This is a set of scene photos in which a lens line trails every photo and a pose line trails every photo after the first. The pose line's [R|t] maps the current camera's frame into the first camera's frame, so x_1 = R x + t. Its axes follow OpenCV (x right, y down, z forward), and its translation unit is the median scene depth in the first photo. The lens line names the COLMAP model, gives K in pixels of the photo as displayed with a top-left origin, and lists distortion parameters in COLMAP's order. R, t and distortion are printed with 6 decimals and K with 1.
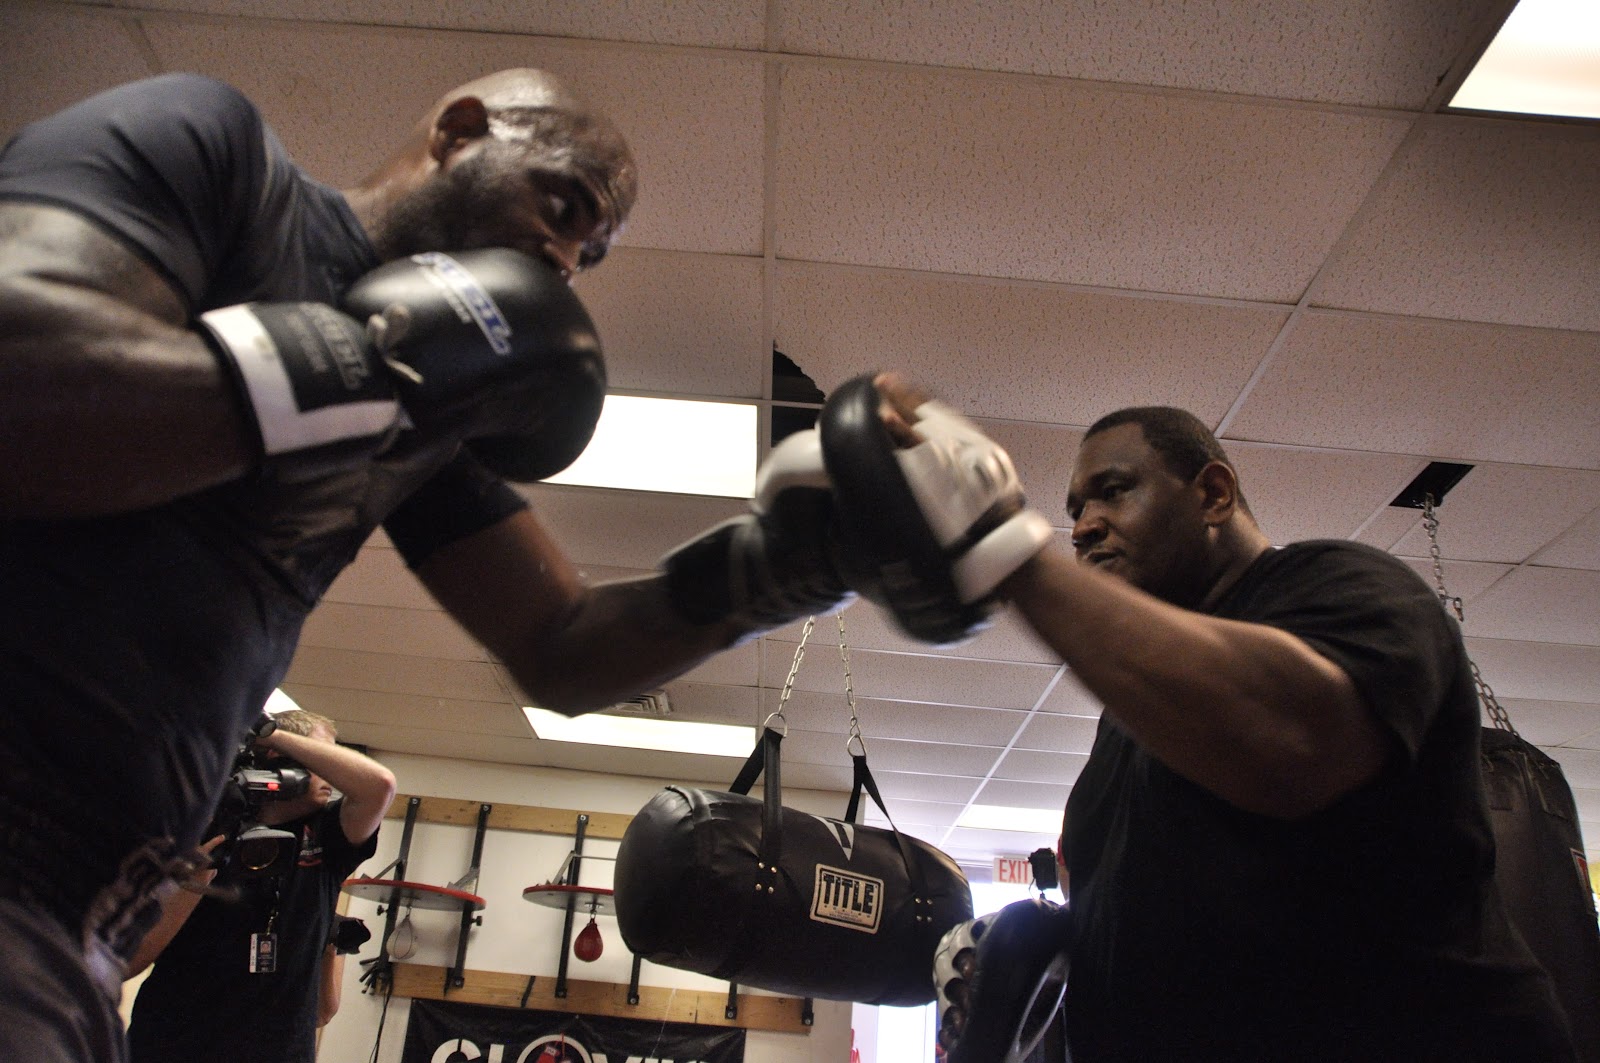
lens RADIAL K [[1255.3, 0, 772.6], [0, 1255.3, 499.3], [0, 0, 1]] dist [-0.071817, 0.000305]
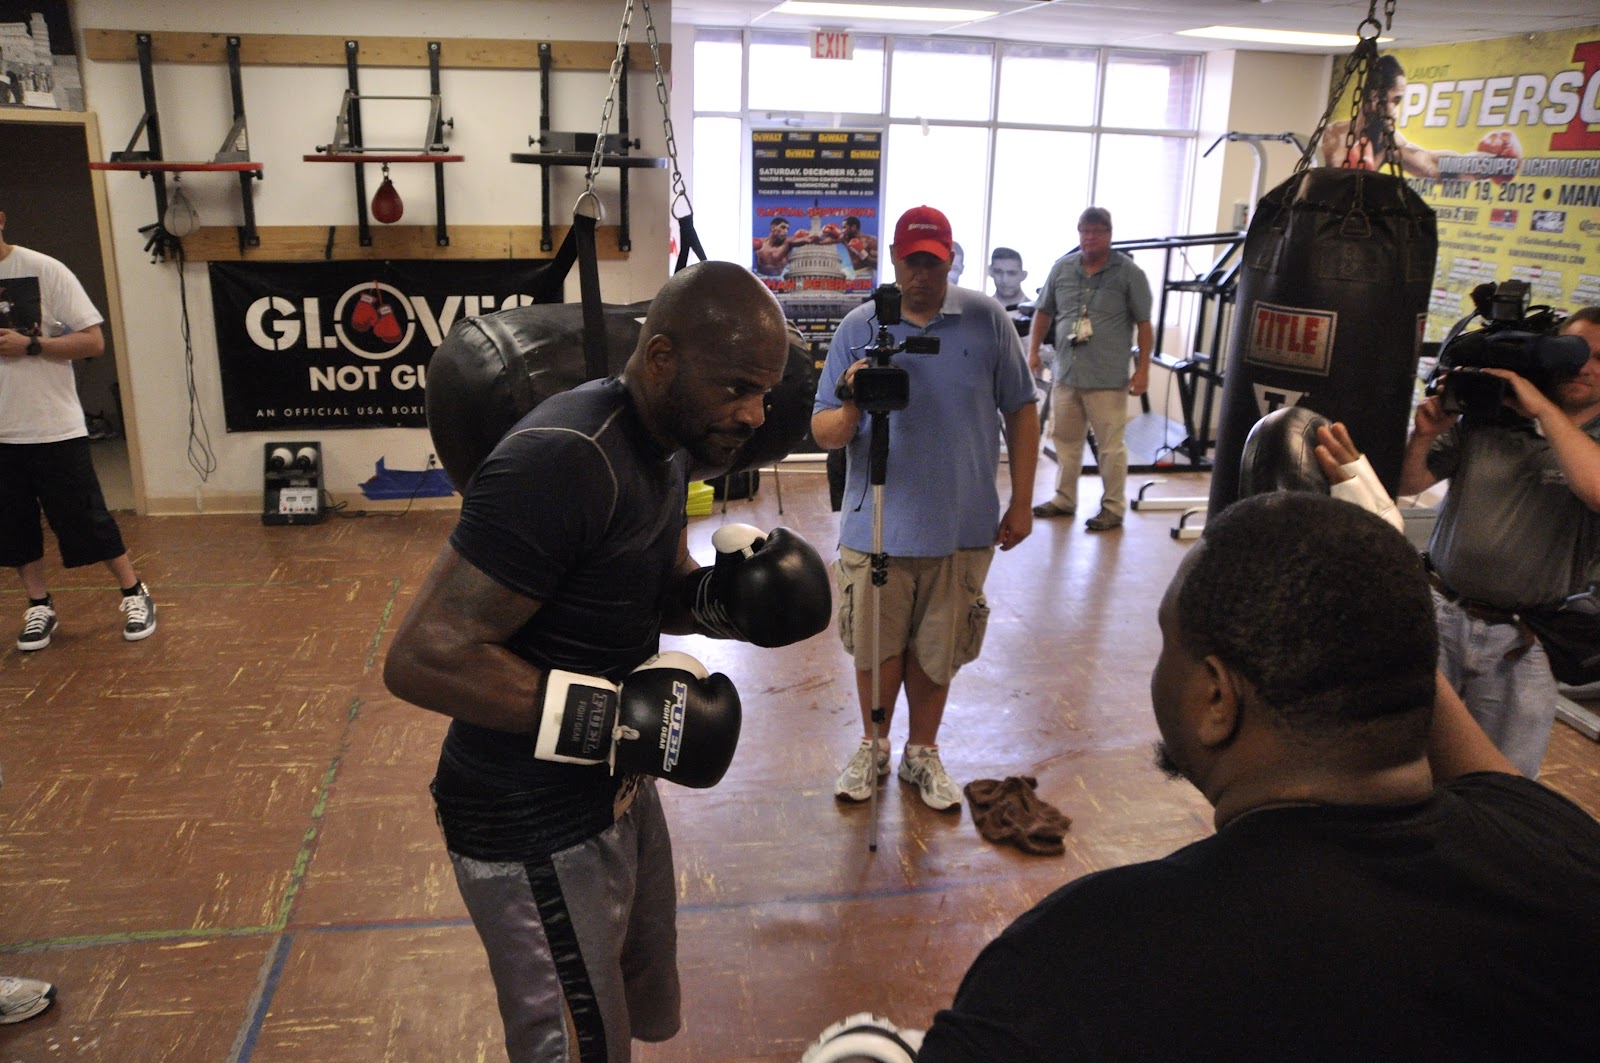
lens RADIAL K [[1280.6, 0, 794.4], [0, 1280.6, 539.8], [0, 0, 1]] dist [-0.144332, 0.148209]
pose [[0.985639, -0.101876, 0.134672, 0.001414], [-0.020881, 0.717862, 0.695872, -0.117183], [-0.167568, -0.688691, 0.705426, 0.102951]]
